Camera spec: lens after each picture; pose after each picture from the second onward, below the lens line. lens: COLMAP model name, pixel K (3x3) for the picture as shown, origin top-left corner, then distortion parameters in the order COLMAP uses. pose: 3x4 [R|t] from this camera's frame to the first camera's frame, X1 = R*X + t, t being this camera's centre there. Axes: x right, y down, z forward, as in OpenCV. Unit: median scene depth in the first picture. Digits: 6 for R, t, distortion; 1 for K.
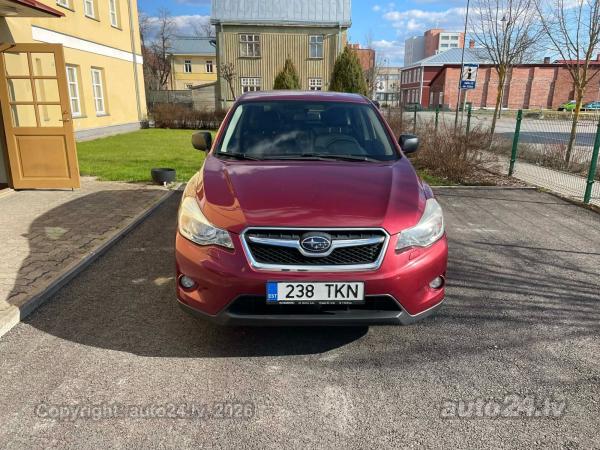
lens RADIAL K [[449.7, 0, 301.6], [0, 449.7, 223.7], [0, 0, 1]] dist [0.059640, -0.072473]
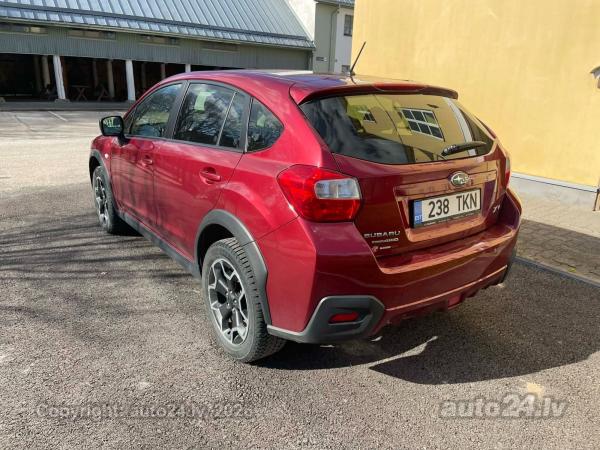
lens RADIAL K [[449.7, 0, 299.7], [0, 449.7, 224.9], [0, 0, 1]] dist [0.059640, -0.072473]
pose [[-0.815519, 0.125098, -0.565048, 0.640476], [-0.187886, 0.866241, 0.462952, -0.664175], [0.547382, 0.483711, -0.682932, 2.598657]]
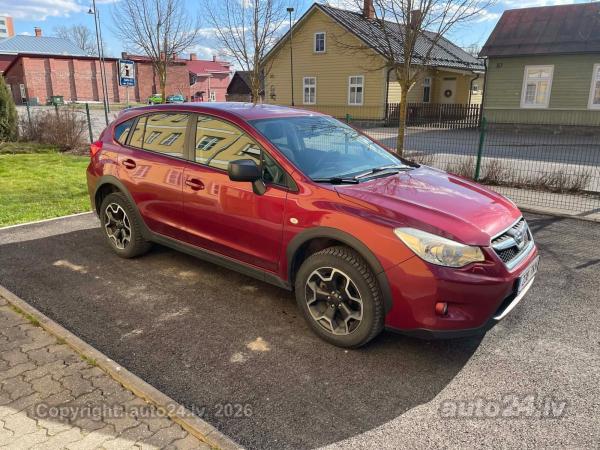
lens RADIAL K [[449.7, 0, 299.5], [0, 449.7, 225.7], [0, 0, 1]] dist [0.059640, -0.072473]
pose [[0.647316, -0.217185, 0.730625, -1.041776], [0.202116, 0.973141, 0.110206, -0.205047], [-0.734937, 0.076333, 0.673826, 0.486313]]
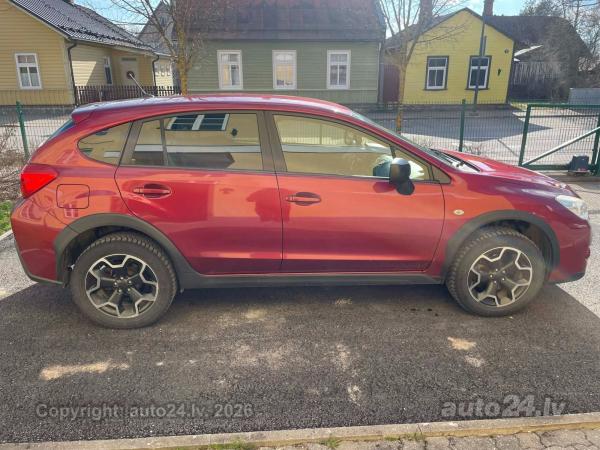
lens RADIAL K [[449.7, 0, 294.0], [0, 449.7, 242.5], [0, 0, 1]] dist [0.059640, -0.072473]
pose [[-0.046760, -0.352223, 0.934747, -1.261522], [0.264633, 0.897967, 0.351602, -0.508511], [-0.963215, 0.263805, 0.051221, 1.540551]]
